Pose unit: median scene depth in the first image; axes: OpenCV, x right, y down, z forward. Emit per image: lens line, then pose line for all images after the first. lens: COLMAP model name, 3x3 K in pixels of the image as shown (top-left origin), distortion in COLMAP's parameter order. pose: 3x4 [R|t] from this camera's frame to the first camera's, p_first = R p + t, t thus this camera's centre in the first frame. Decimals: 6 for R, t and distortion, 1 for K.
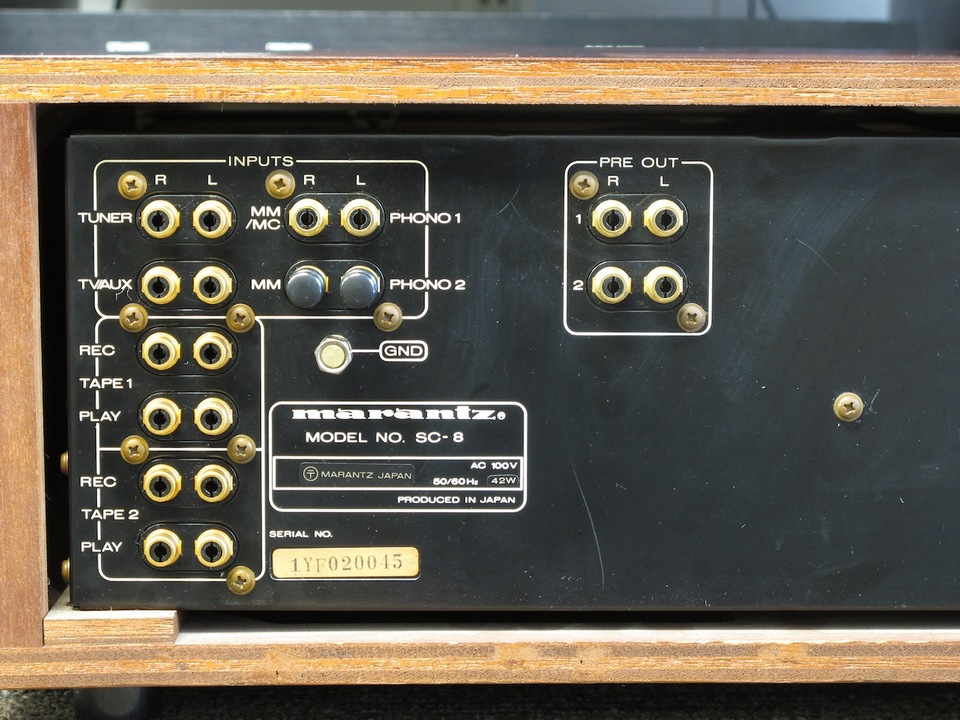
lens RADIAL K [[2773.5, 0, 479.9], [0, 2773.5, 357.1], [0, 0, 1]] dist [-0.084990, 0.000000]
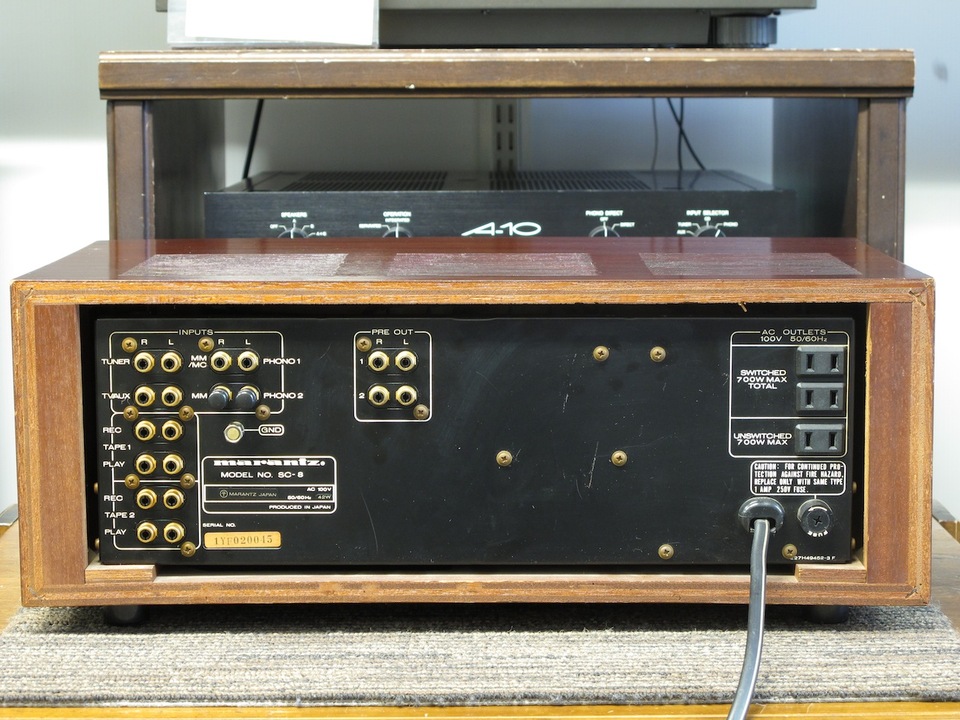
lens RADIAL K [[2301.0, 0, 474.3], [0, 2301.0, 355.9], [0, 0, 1]] dist [-0.047130, 0.000000]
pose [[0.999855, -0.003044, -0.016730, 0.139514], [0.003219, 0.999940, 0.010450, -0.069549], [0.016697, -0.010502, 0.999805, -0.588935]]
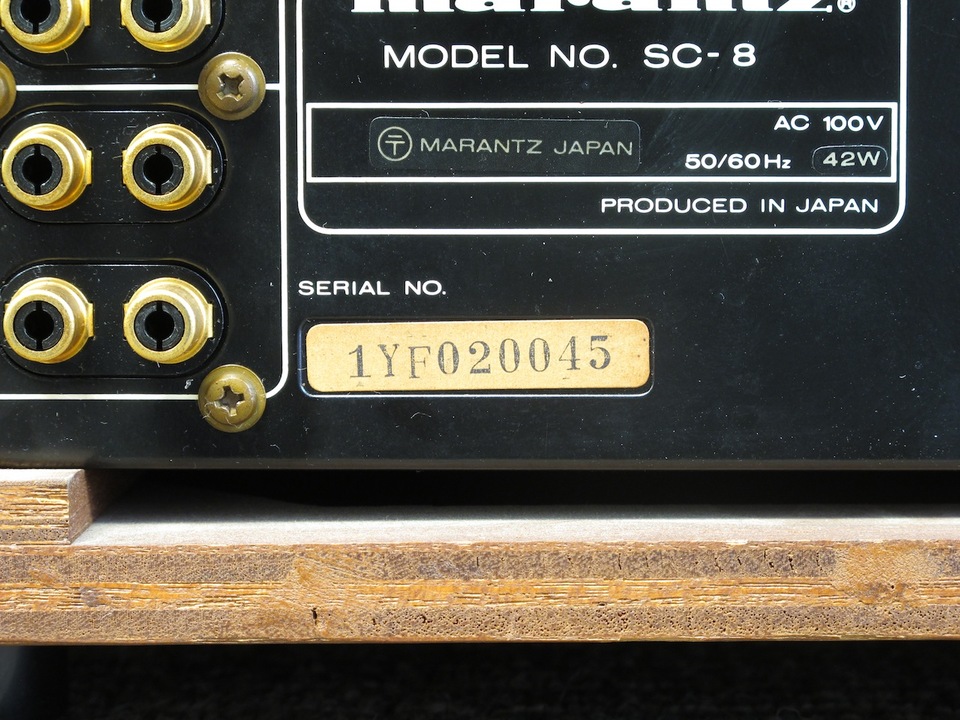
lens RADIAL K [[2773.5, 0, 479.8], [0, 2773.5, 364.4], [0, 0, 1]] dist [-0.084990, 0.000000]
pose [[0.998918, -0.002266, -0.046444, -0.028549], [0.002157, 0.999995, -0.002400, 0.076943], [0.046449, 0.002297, 0.998918, 0.578889]]
